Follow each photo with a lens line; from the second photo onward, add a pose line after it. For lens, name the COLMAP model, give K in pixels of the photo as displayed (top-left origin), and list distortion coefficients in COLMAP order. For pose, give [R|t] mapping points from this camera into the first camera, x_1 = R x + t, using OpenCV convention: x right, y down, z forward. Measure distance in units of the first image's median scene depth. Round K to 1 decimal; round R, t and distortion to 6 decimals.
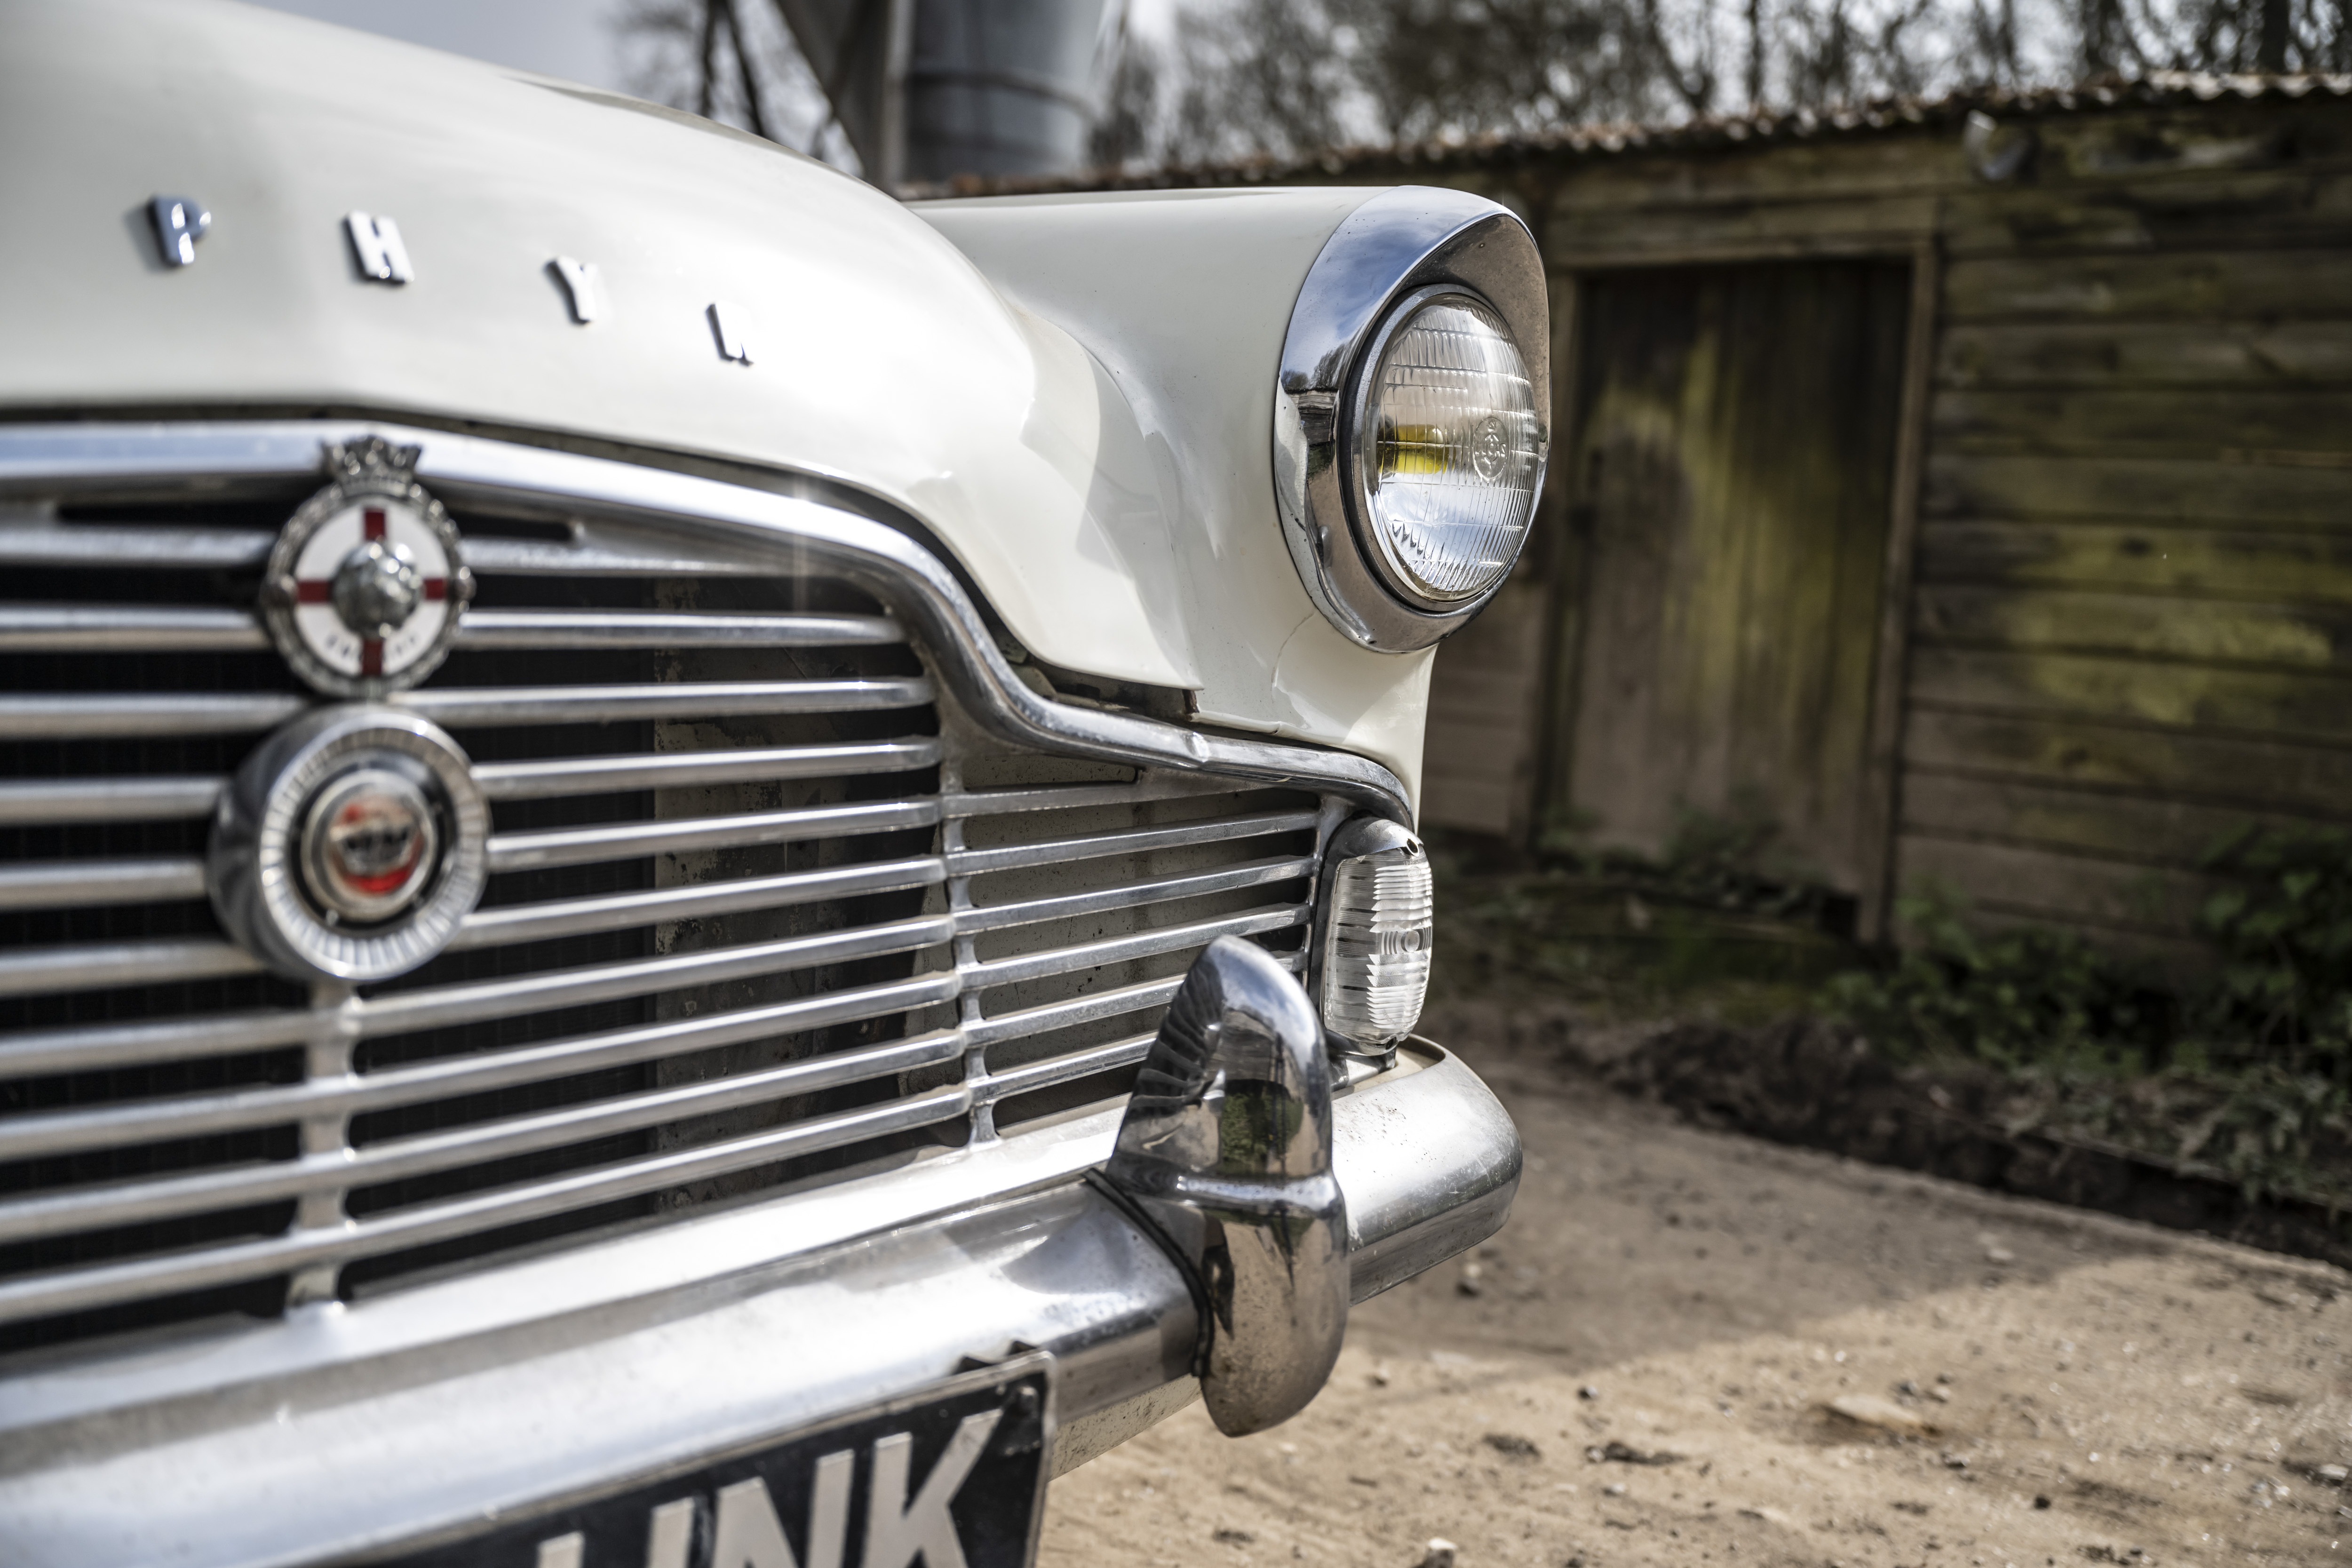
lens RADIAL K [[2542.6, 0, 1176.0], [0, 2542.6, 784.0], [0, 0, 1]] dist [-0.010858, 0.041238]
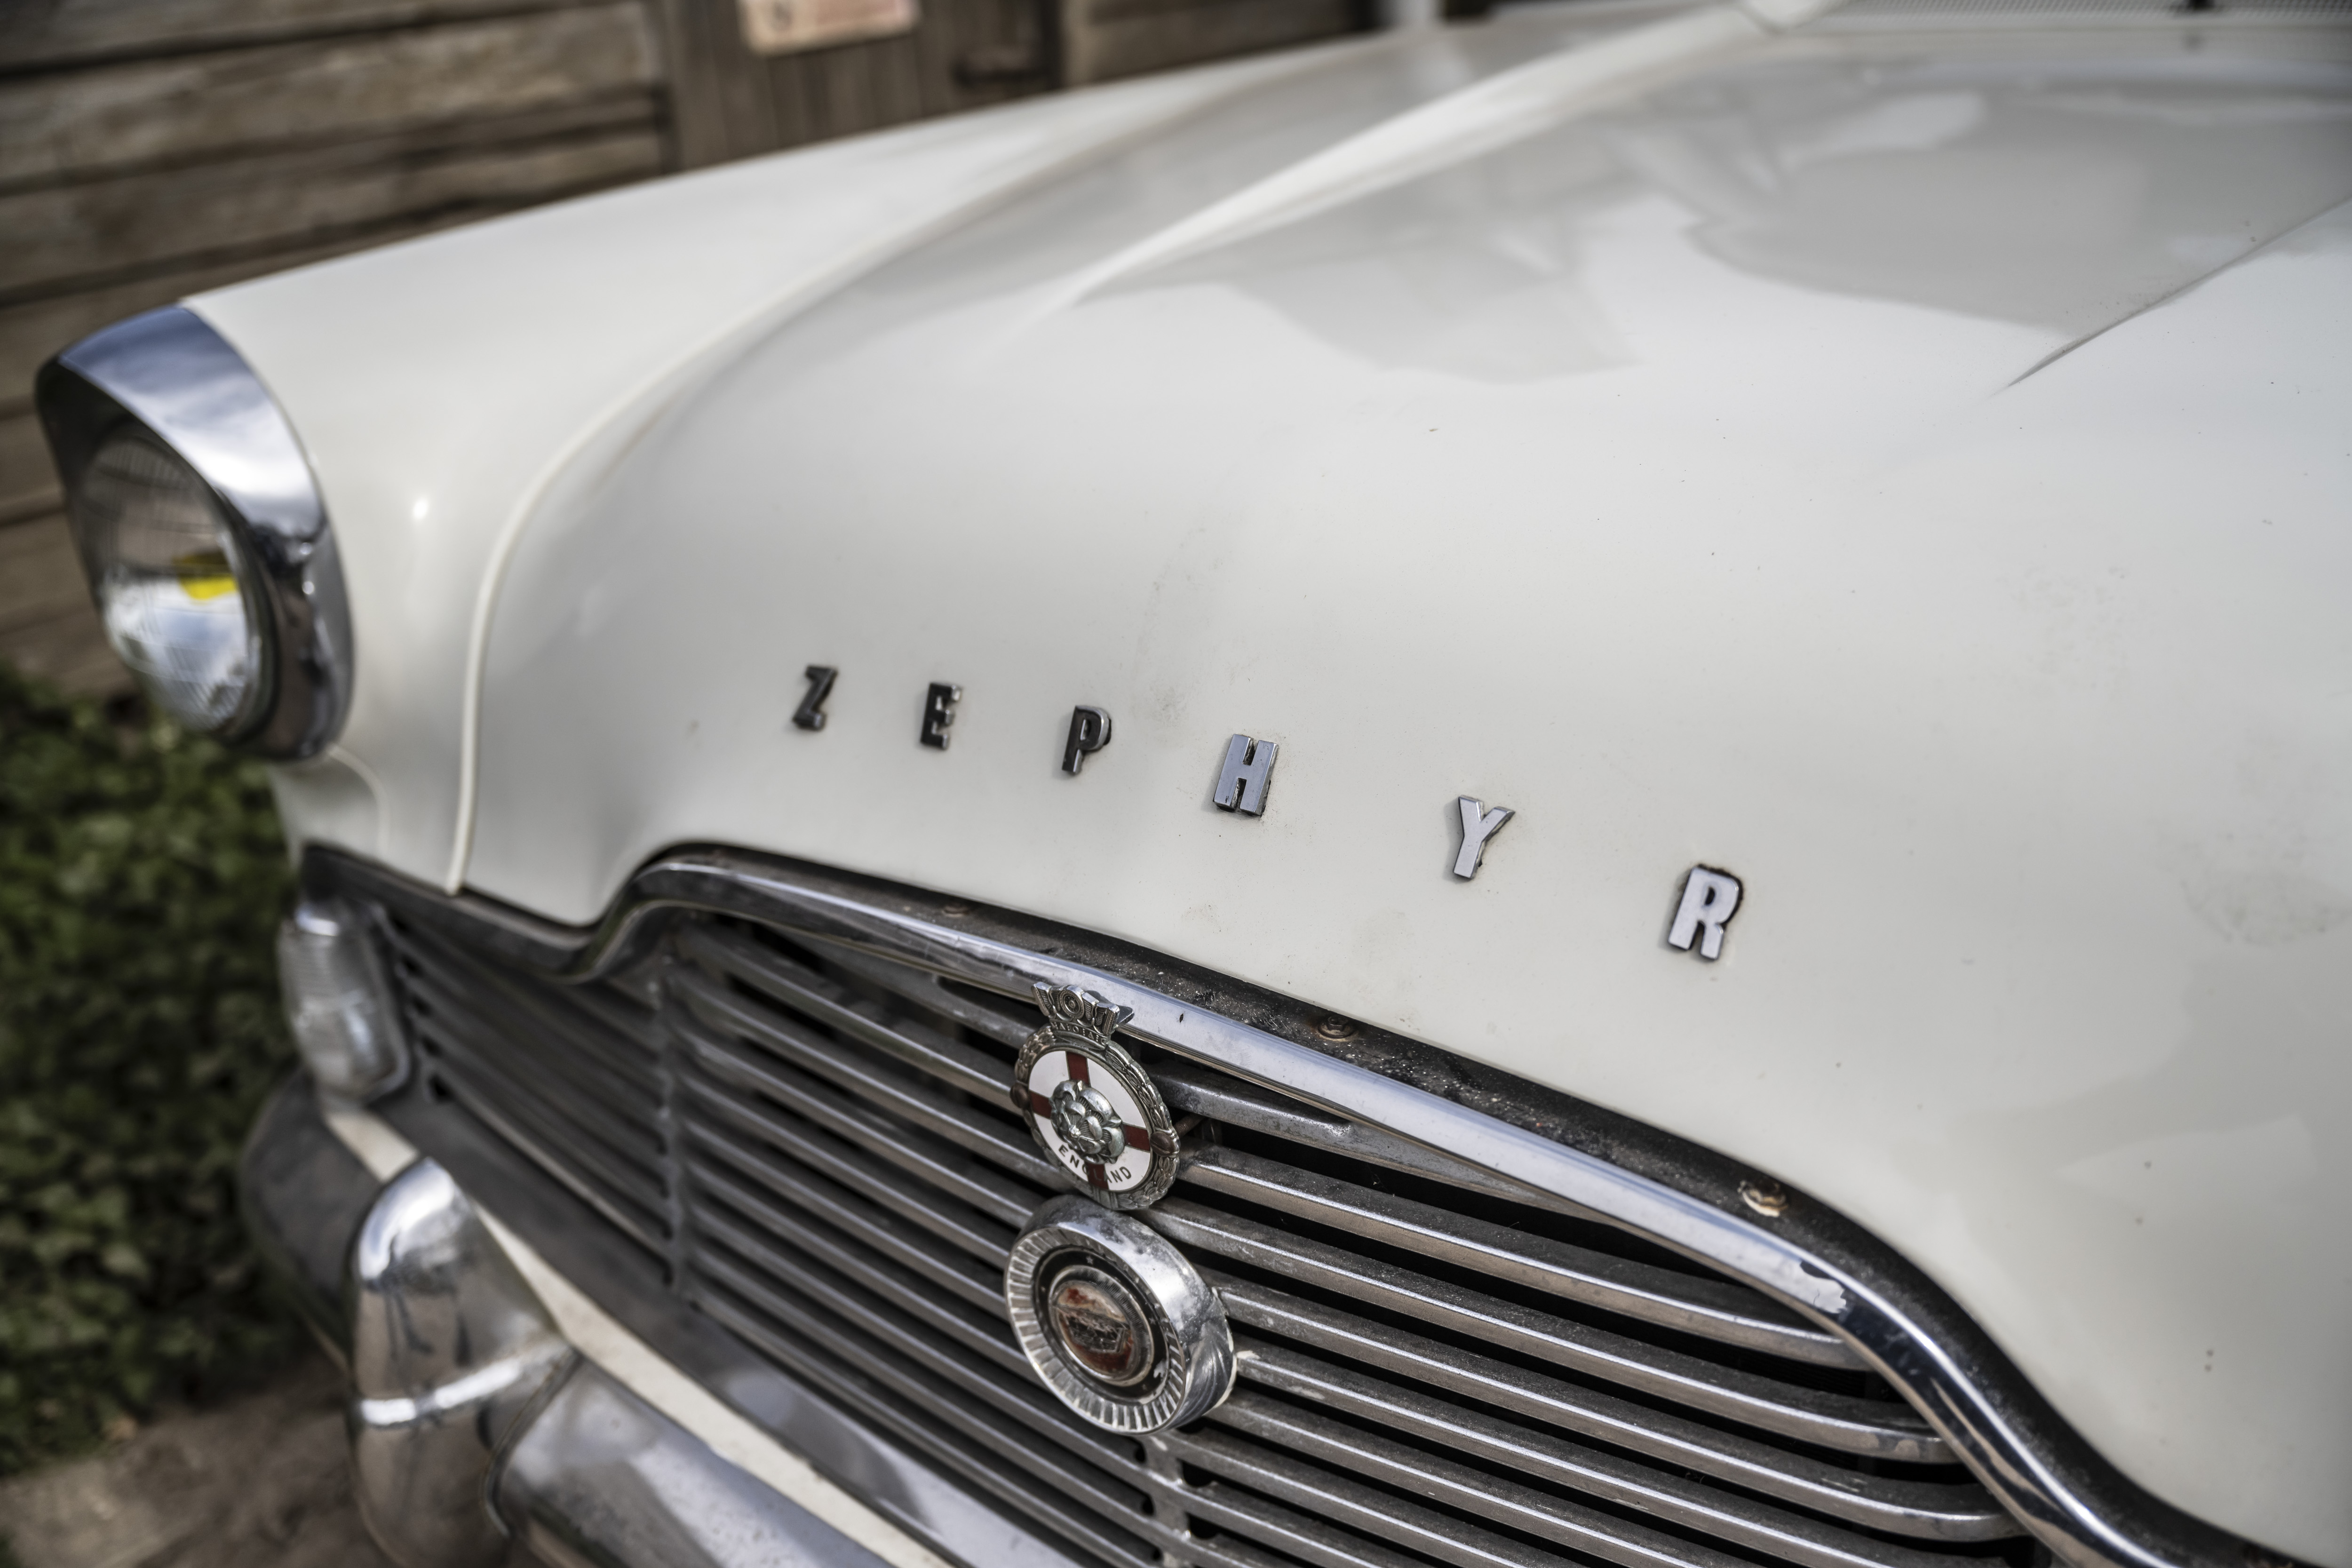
lens RADIAL K [[2333.8, 0, 1176.0], [0, 2333.8, 784.0], [0, 0, 1]] dist [-0.001710, -0.005427]
pose [[0.057740, 0.334252, -0.940714, 0.332520], [-0.036812, 0.942358, 0.332576, -0.320447], [0.997653, 0.015427, 0.066716, 0.585277]]
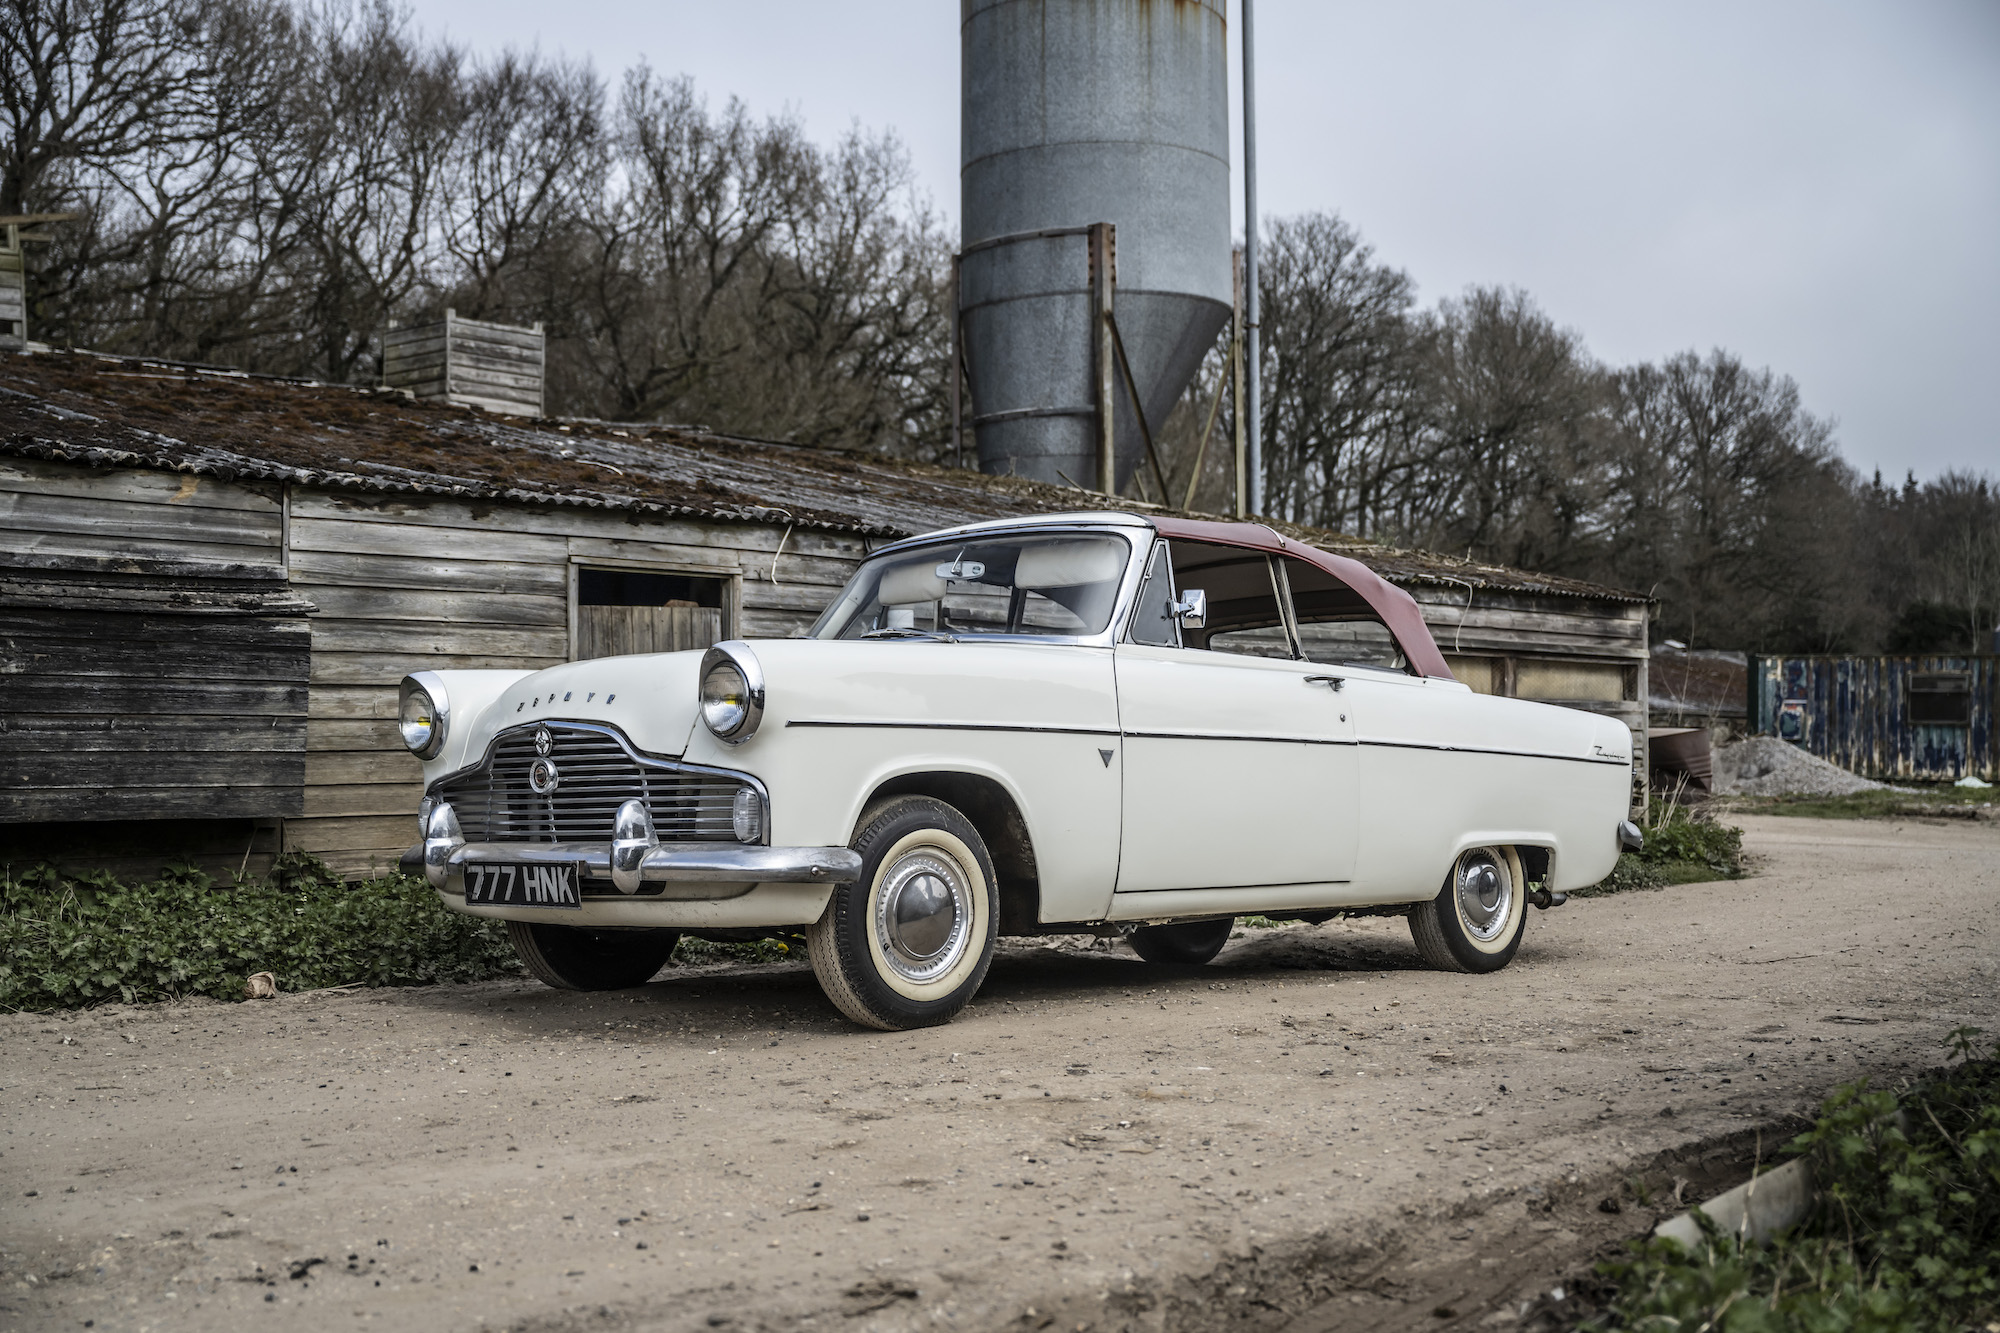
lens RADIAL K [[2246.8, 0, 1000.0], [0, 2246.8, 666.5], [0, 0, 1]] dist [0.005976, -0.006162]
pose [[-0.031974, -0.105526, -0.993902, 3.854759], [-0.082821, 0.991271, -0.102582, 0.167021], [0.996051, 0.079036, -0.040434, 1.586204]]
